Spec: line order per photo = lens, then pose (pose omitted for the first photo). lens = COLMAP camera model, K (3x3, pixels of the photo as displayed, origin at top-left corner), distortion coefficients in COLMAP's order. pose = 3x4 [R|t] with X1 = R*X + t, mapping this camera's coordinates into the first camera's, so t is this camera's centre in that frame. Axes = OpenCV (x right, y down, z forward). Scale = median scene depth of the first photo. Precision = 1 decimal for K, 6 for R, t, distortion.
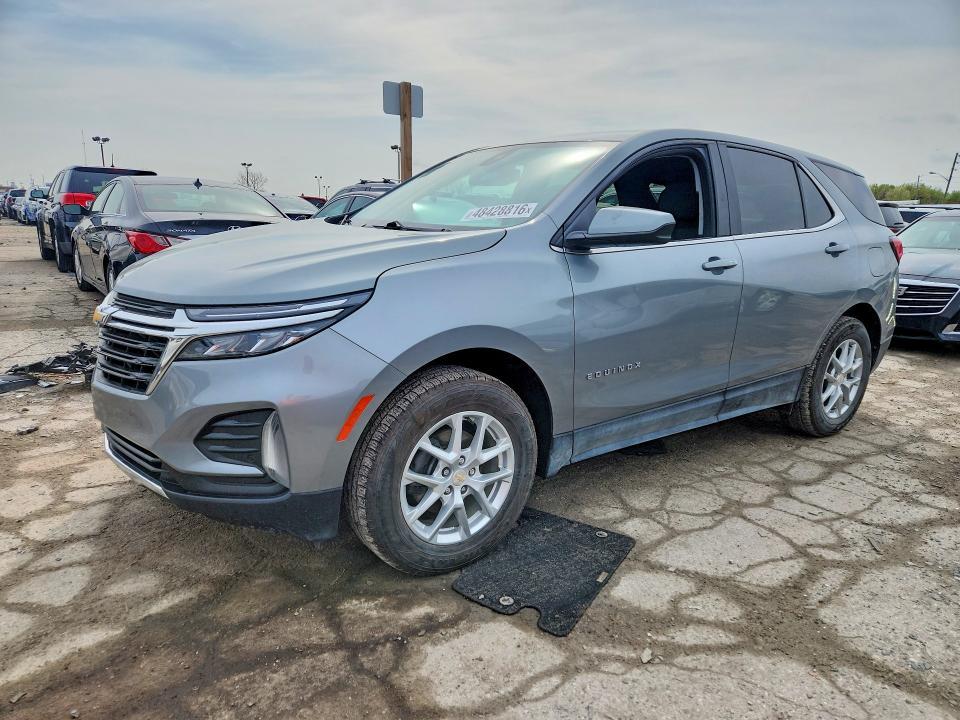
lens RADIAL K [[714.5, 0, 470.3], [0, 714.5, 362.7], [0, 0, 1]] dist [0.036921, -0.024844]
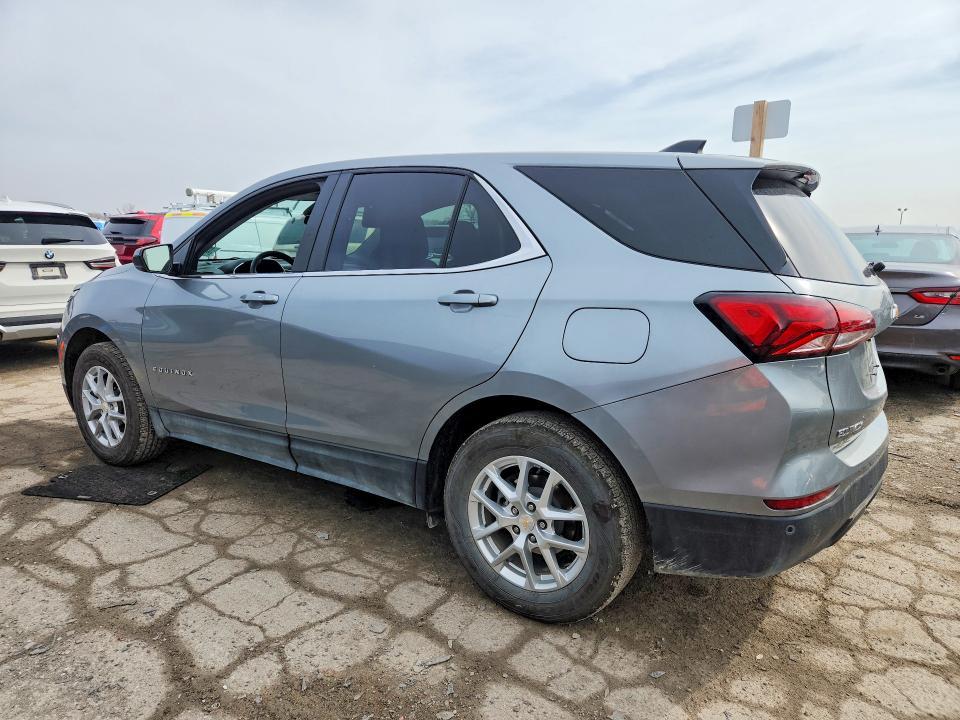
lens RADIAL K [[714.5, 0, 483.1], [0, 714.5, 360.7], [0, 0, 1]] dist [0.036921, -0.024844]
pose [[0.268007, 0.137661, -0.953531, 1.401662], [-0.200287, 0.976076, 0.084622, -0.201945], [0.942368, 0.168301, 0.289167, 1.035441]]
